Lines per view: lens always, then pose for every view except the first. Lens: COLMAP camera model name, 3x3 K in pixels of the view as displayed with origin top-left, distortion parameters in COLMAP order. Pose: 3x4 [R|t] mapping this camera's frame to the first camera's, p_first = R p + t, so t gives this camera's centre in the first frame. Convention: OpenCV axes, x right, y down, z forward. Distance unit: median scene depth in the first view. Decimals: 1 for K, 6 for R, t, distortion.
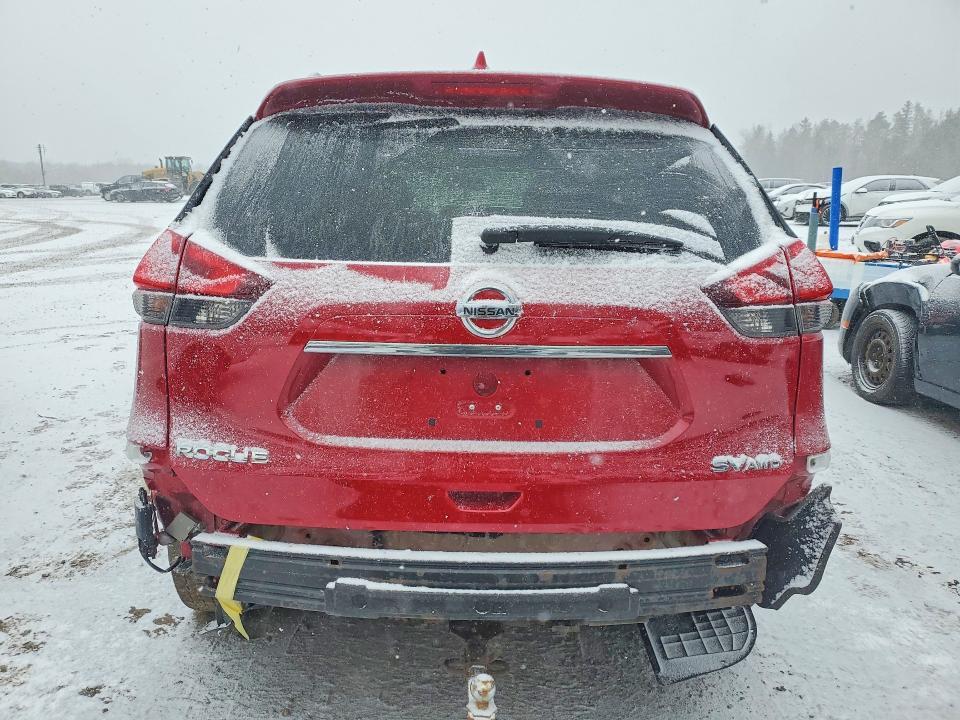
lens RADIAL K [[718.0, 0, 478.5], [0, 718.0, 361.3], [0, 0, 1]] dist [0.006752, 0.004674]
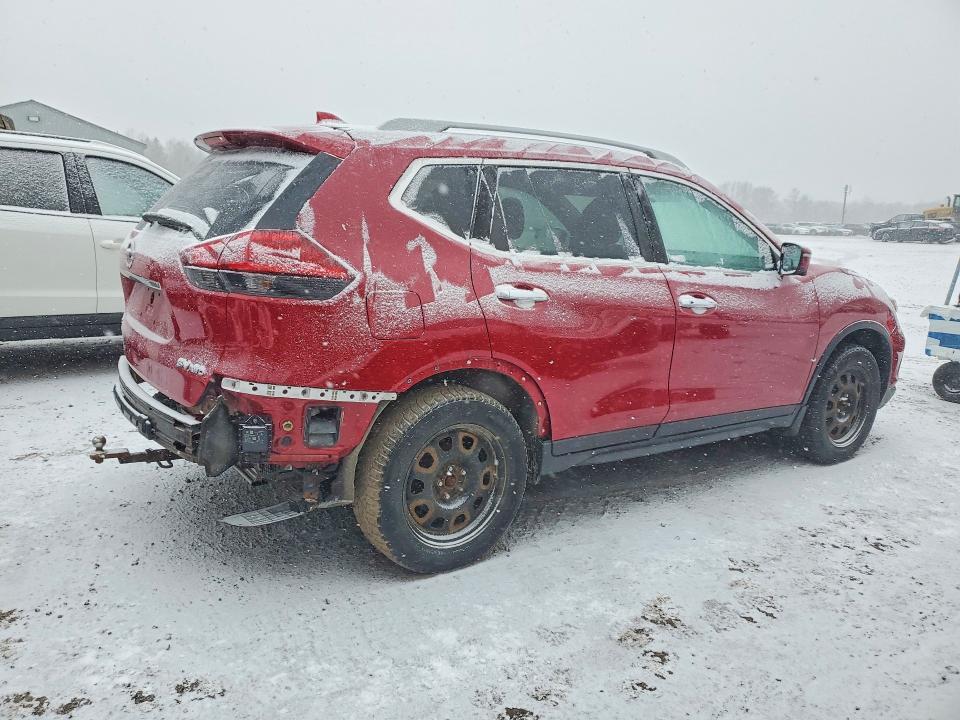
lens RADIAL K [[718.0, 0, 477.2], [0, 718.0, 358.0], [0, 0, 1]] dist [0.006752, 0.004674]
pose [[0.575608, 0.171376, -0.799566, 2.011866], [-0.215258, 0.975062, 0.054027, -0.098361], [0.788885, 0.141015, 0.598143, 0.556733]]
